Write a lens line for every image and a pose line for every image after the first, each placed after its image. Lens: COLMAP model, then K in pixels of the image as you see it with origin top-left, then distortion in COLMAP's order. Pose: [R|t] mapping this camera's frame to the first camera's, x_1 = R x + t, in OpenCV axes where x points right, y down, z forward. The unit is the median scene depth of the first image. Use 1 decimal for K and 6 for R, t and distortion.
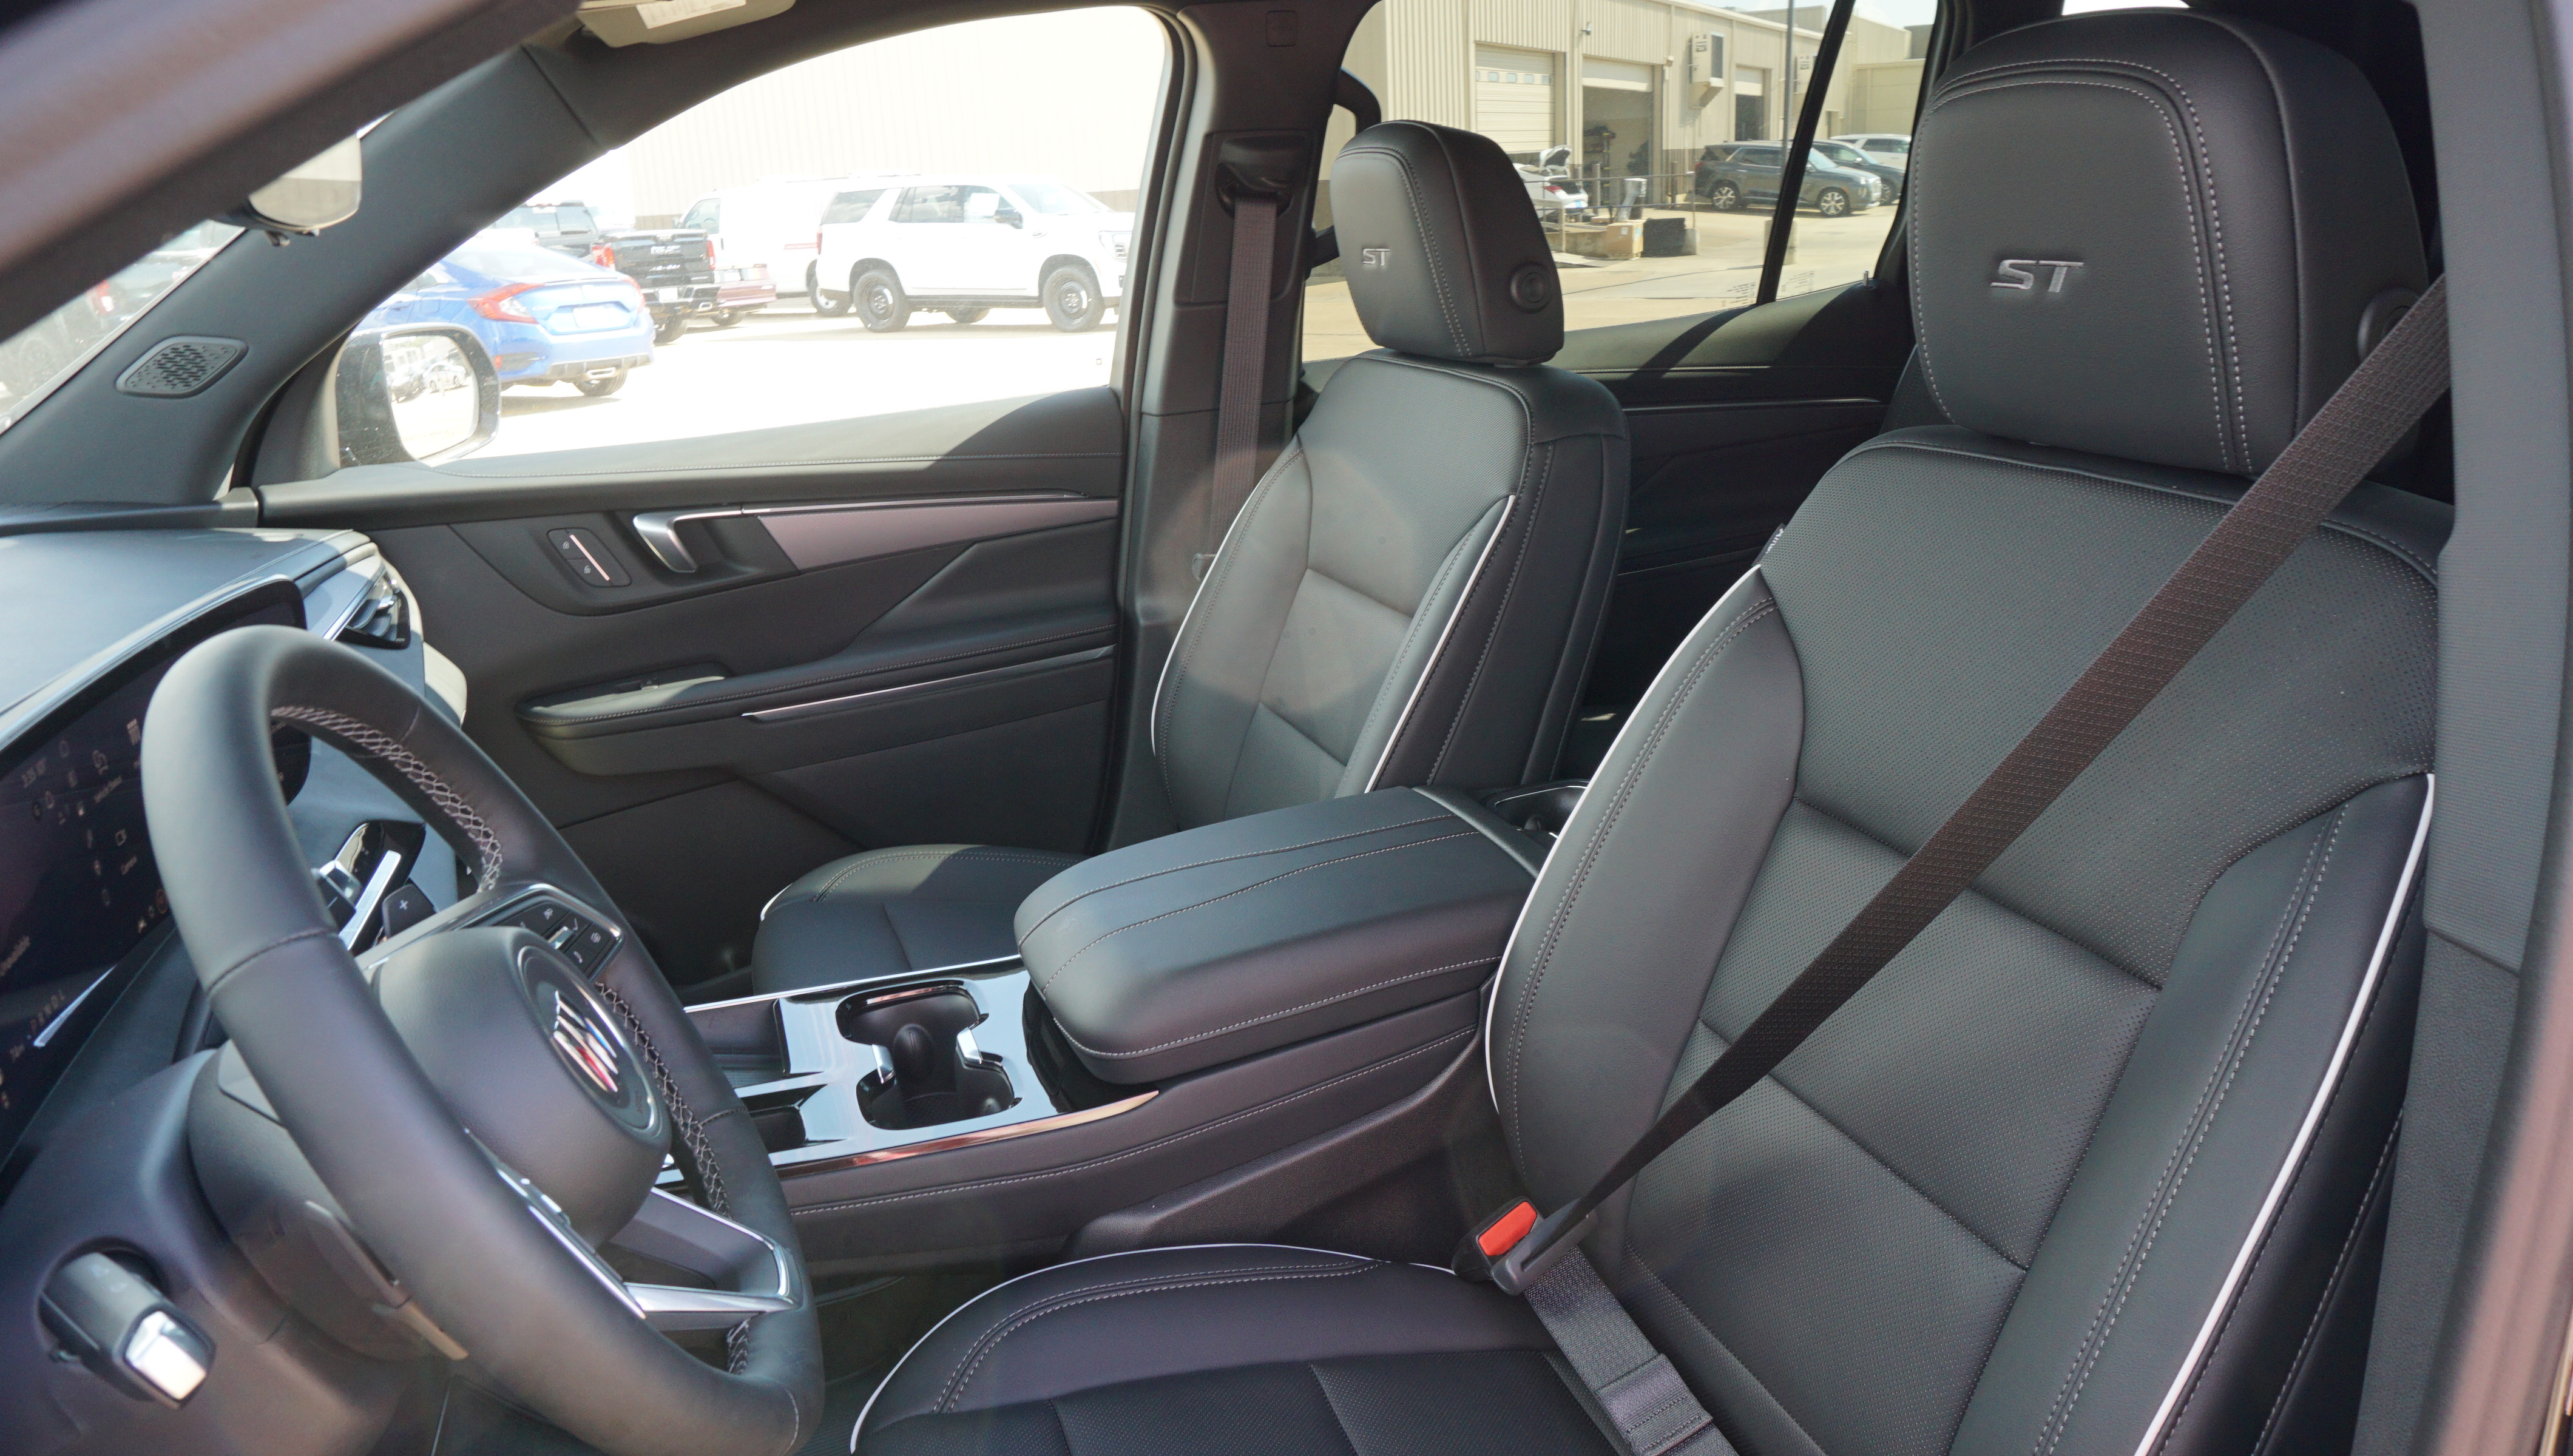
lens RADIAL K [[1731.1, 0, 1292.5], [0, 1731.1, 735.2], [0, 0, 1]] dist [-0.048213, 0.039314]
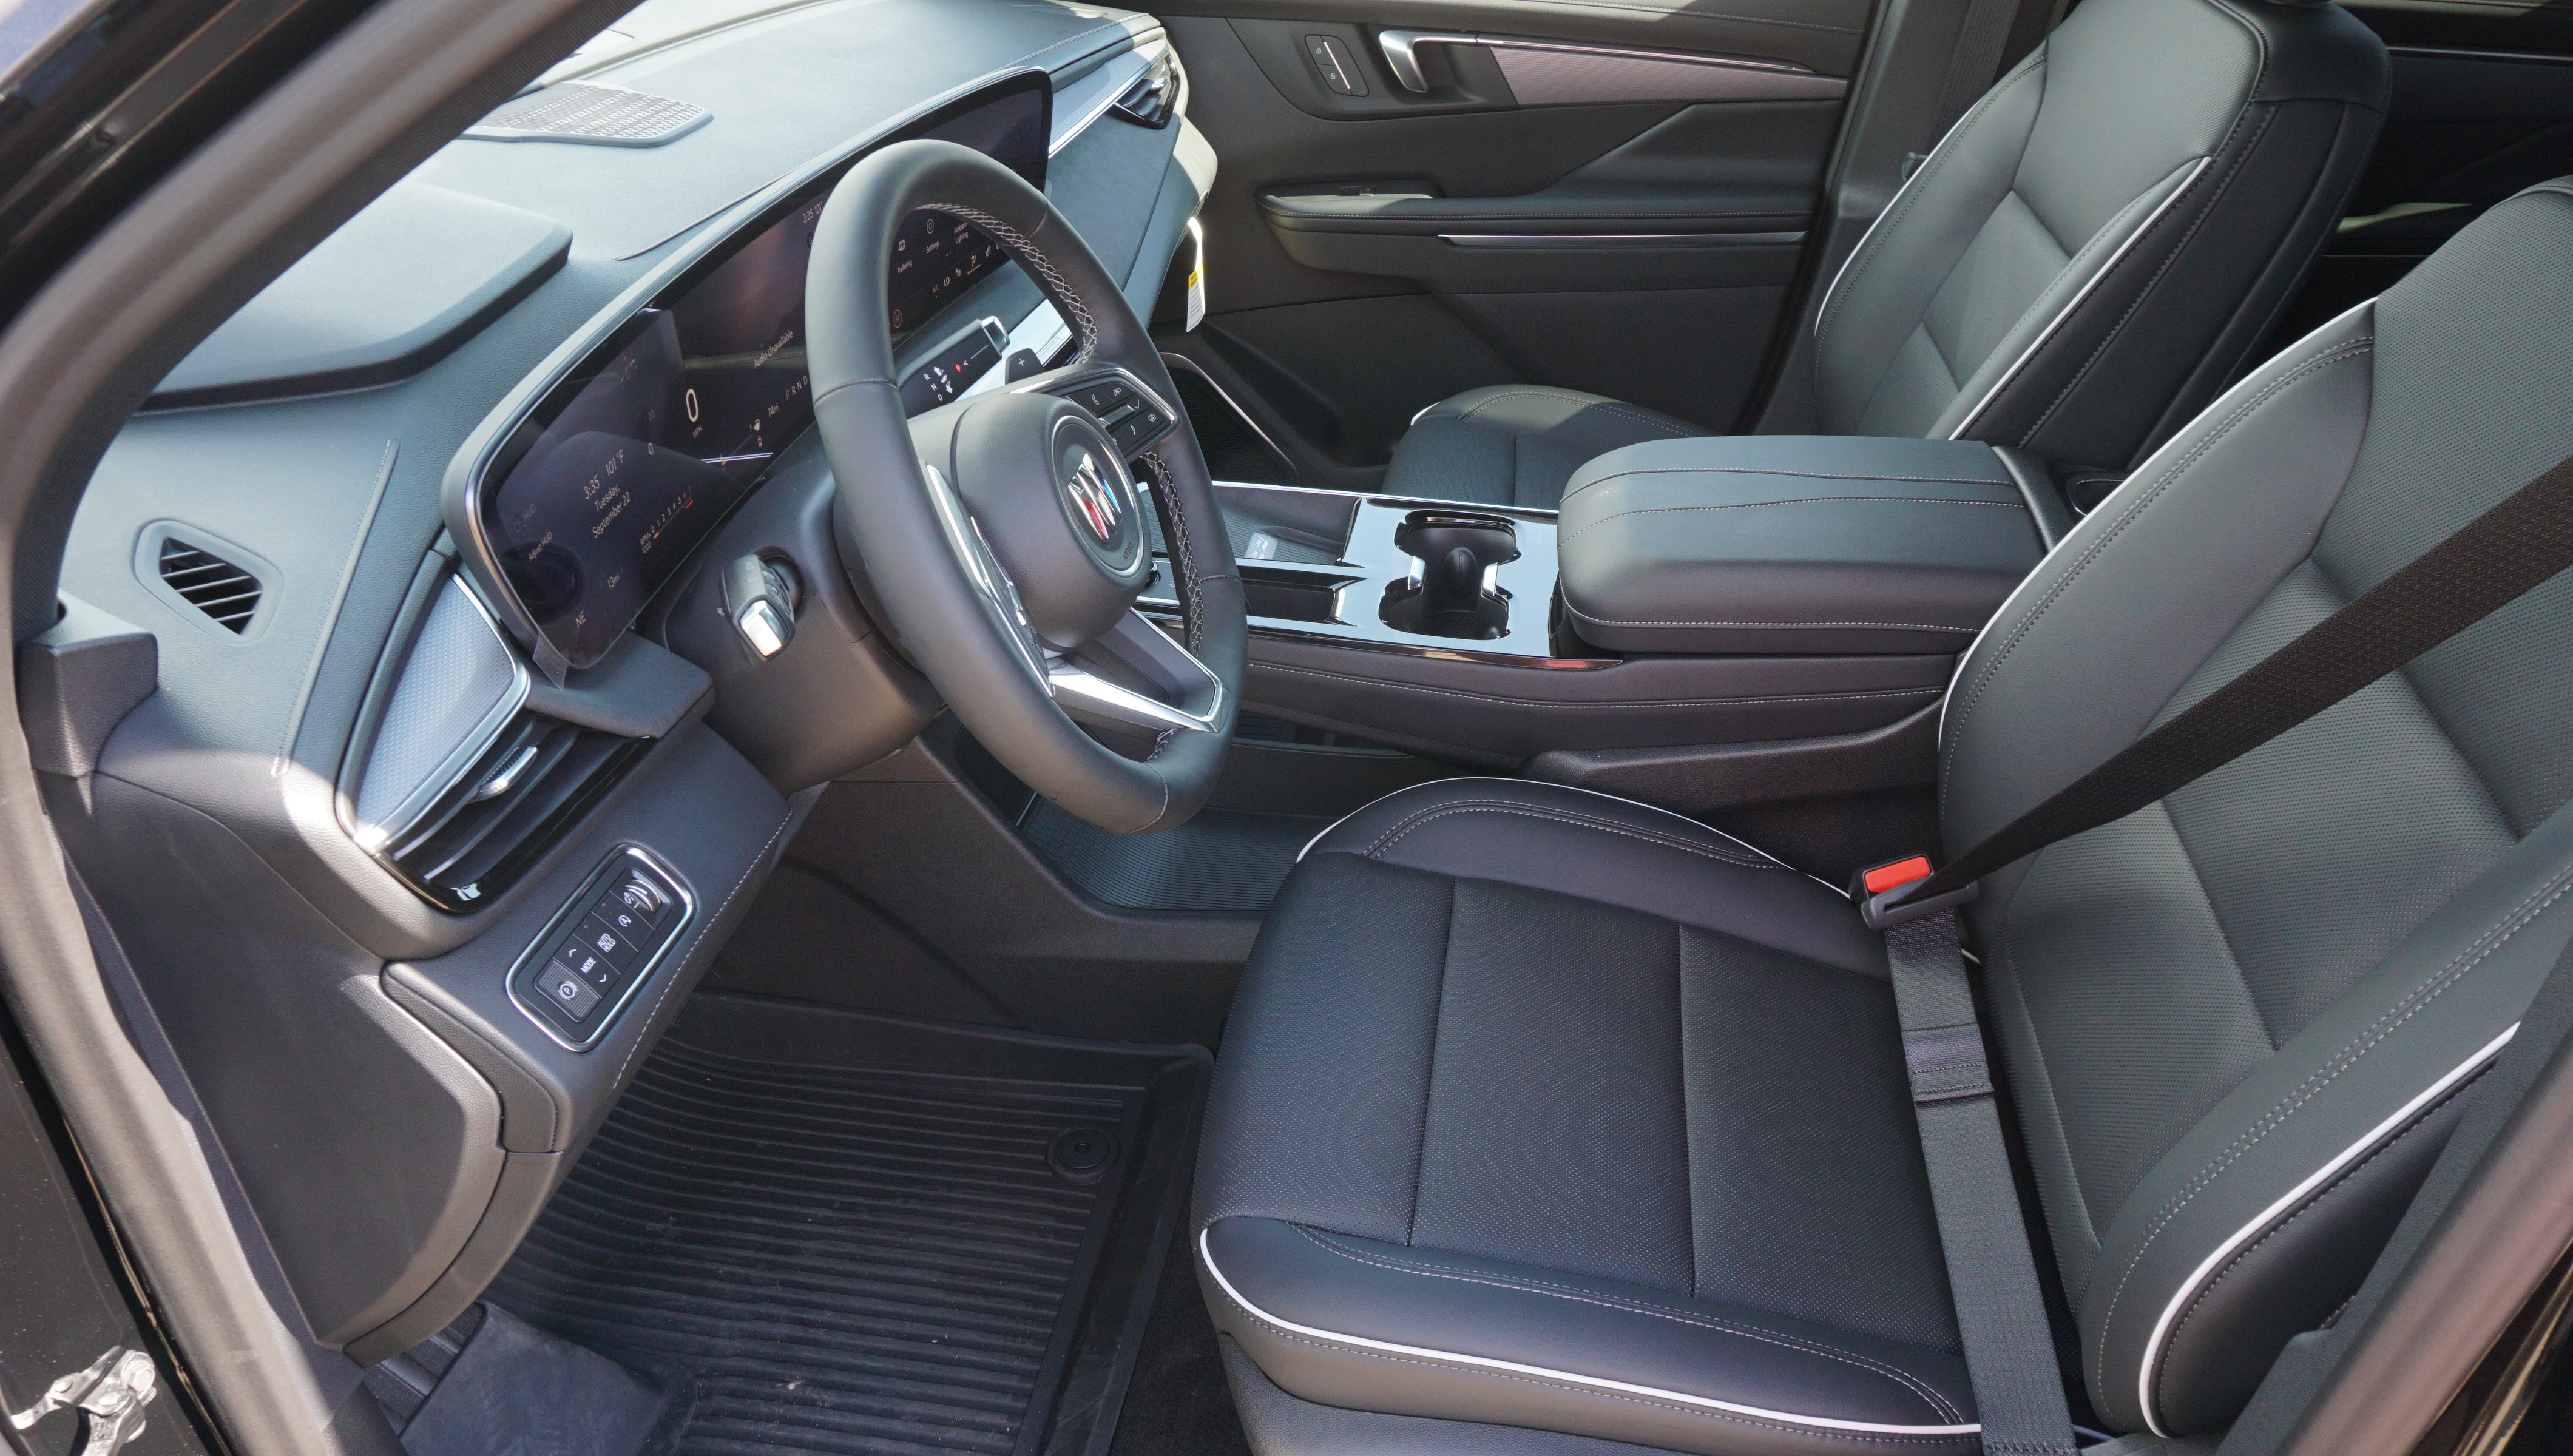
lens RADIAL K [[1731.1, 0, 1292.5], [0, 1731.1, 735.2], [0, 0, 1]] dist [-0.048213, 0.039314]
pose [[0.871900, 0.296610, -0.389633, 0.147815], [-0.180396, 0.934277, 0.307544, -0.043705], [0.455246, -0.197859, 0.868103, -0.064739]]
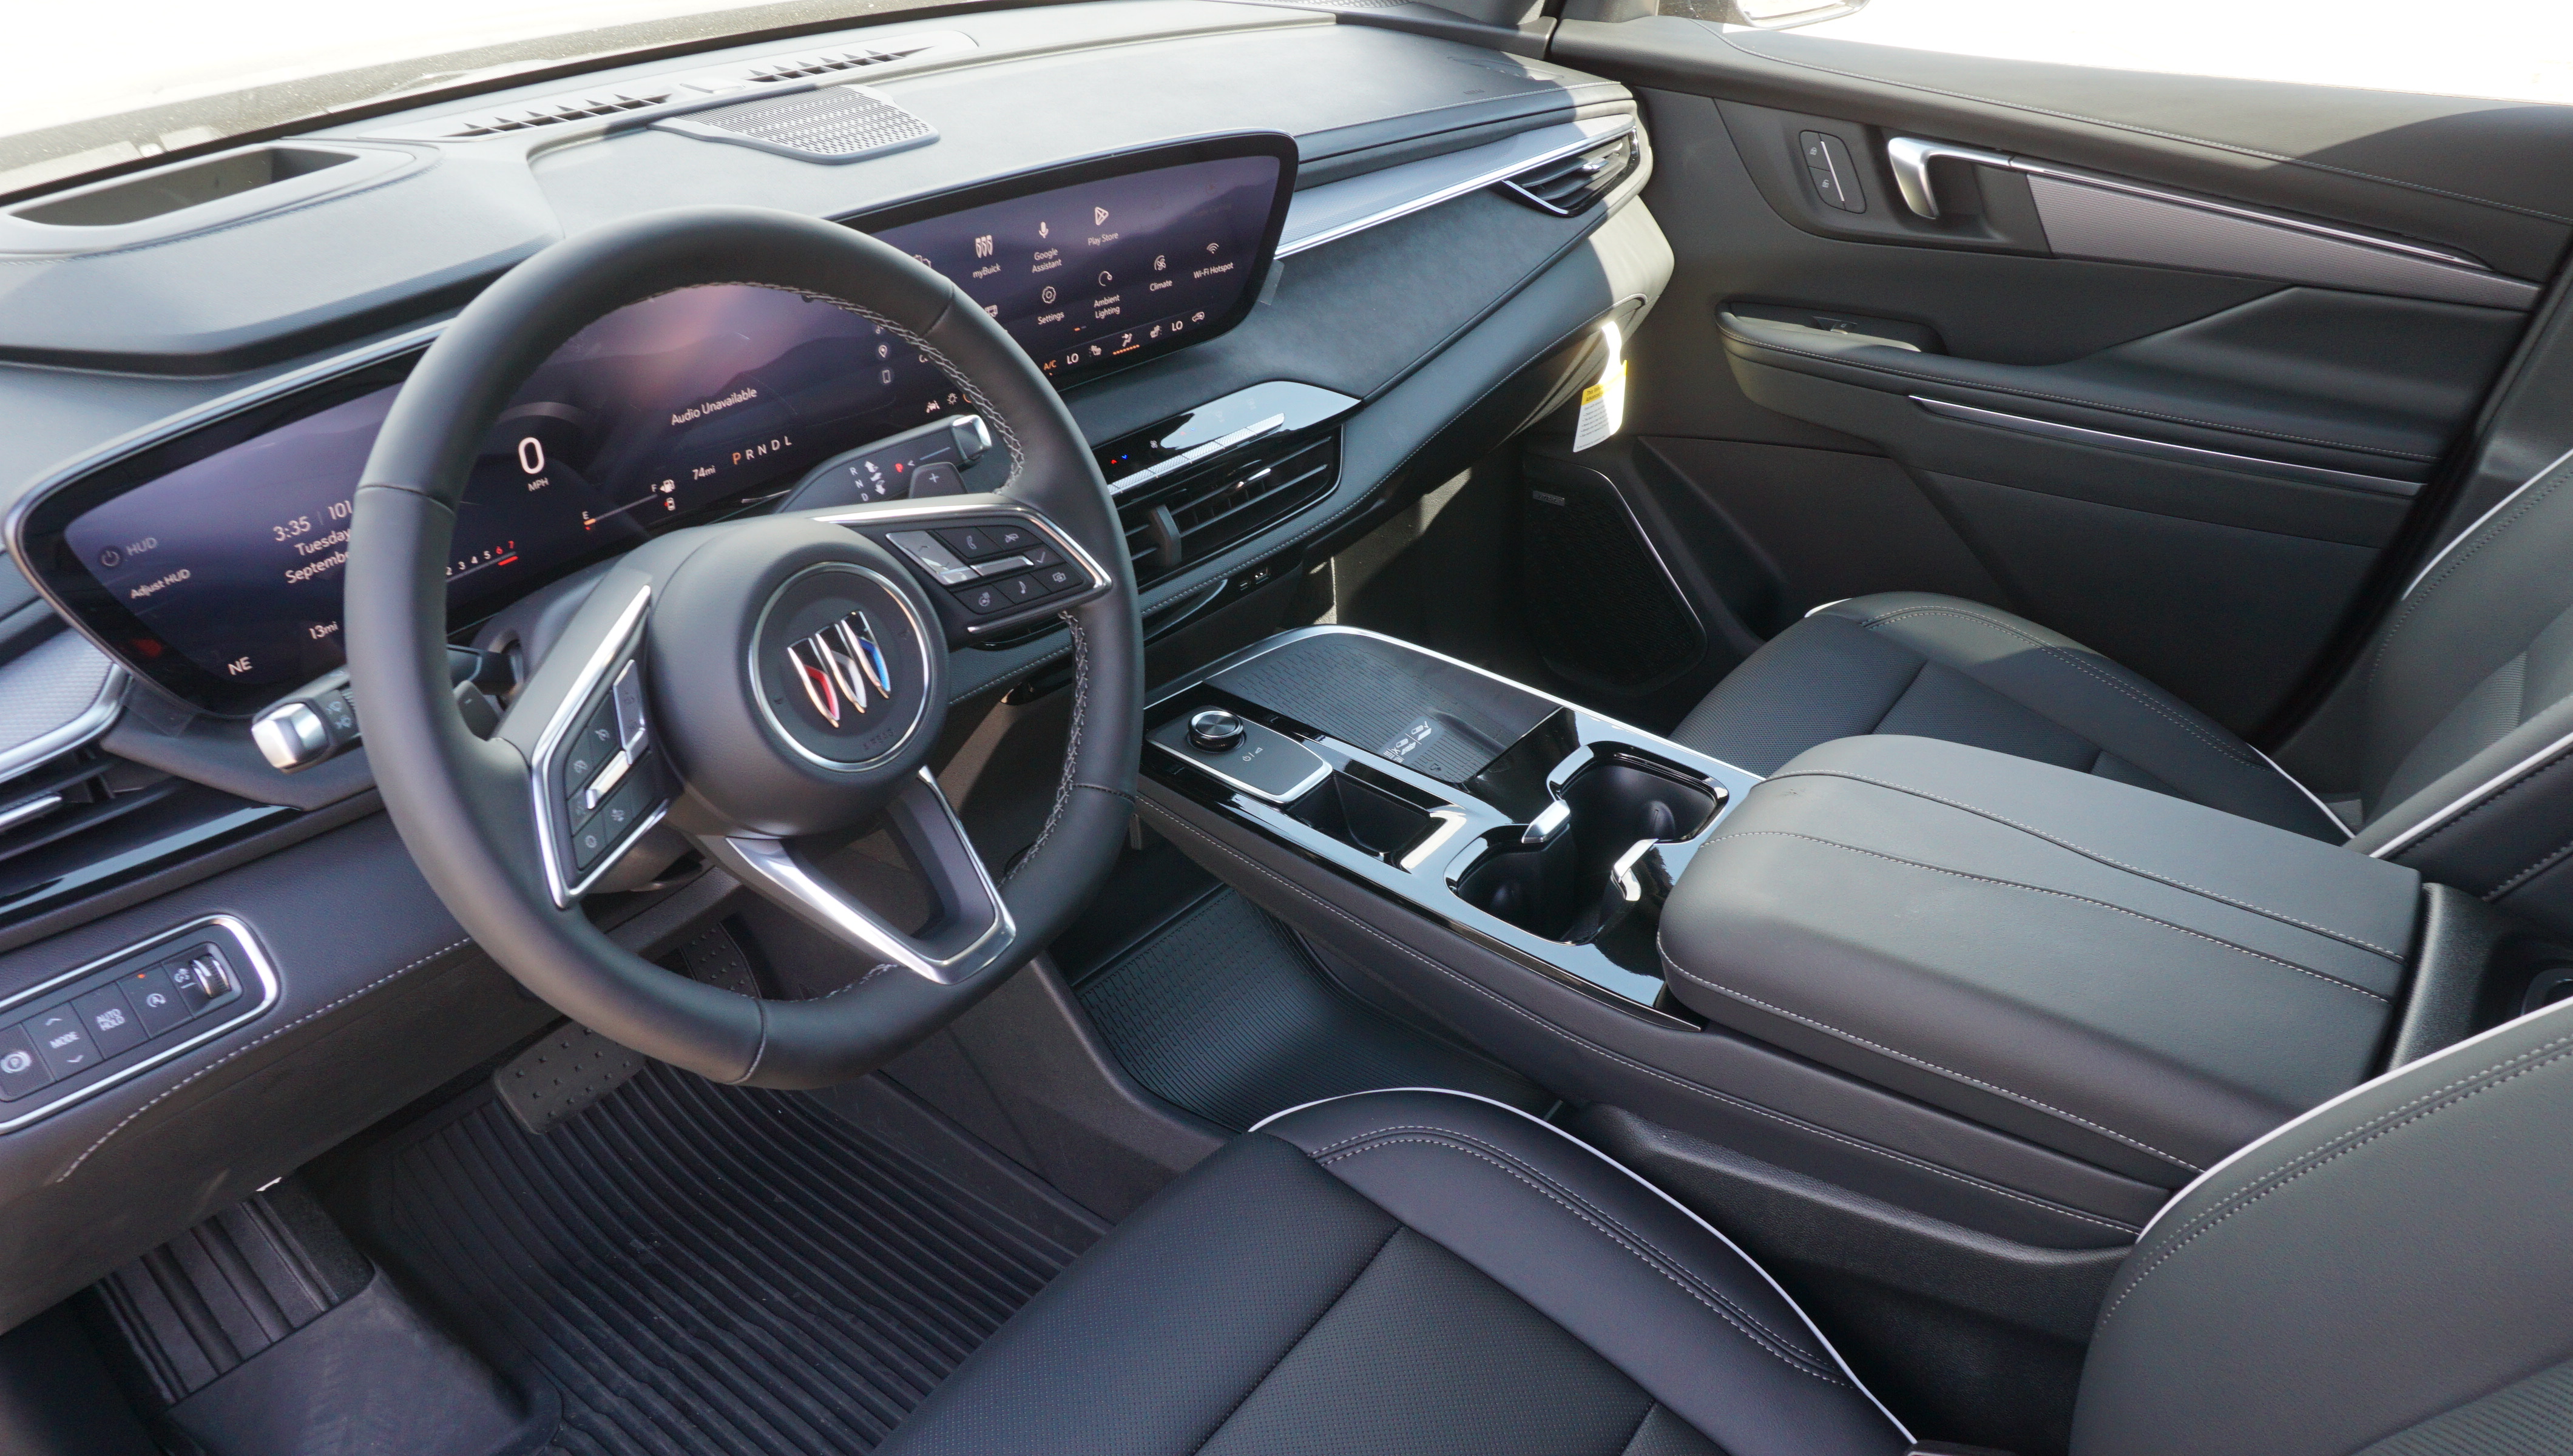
lens RADIAL K [[1731.1, 0, 1292.5], [0, 1731.1, 735.2], [0, 0, 1]] dist [-0.048213, 0.039314]
pose [[0.528345, 0.484022, -0.697549, 0.253435], [-0.284559, 0.875015, 0.391630, -0.140708], [0.799923, -0.008423, 0.600043, 0.282379]]
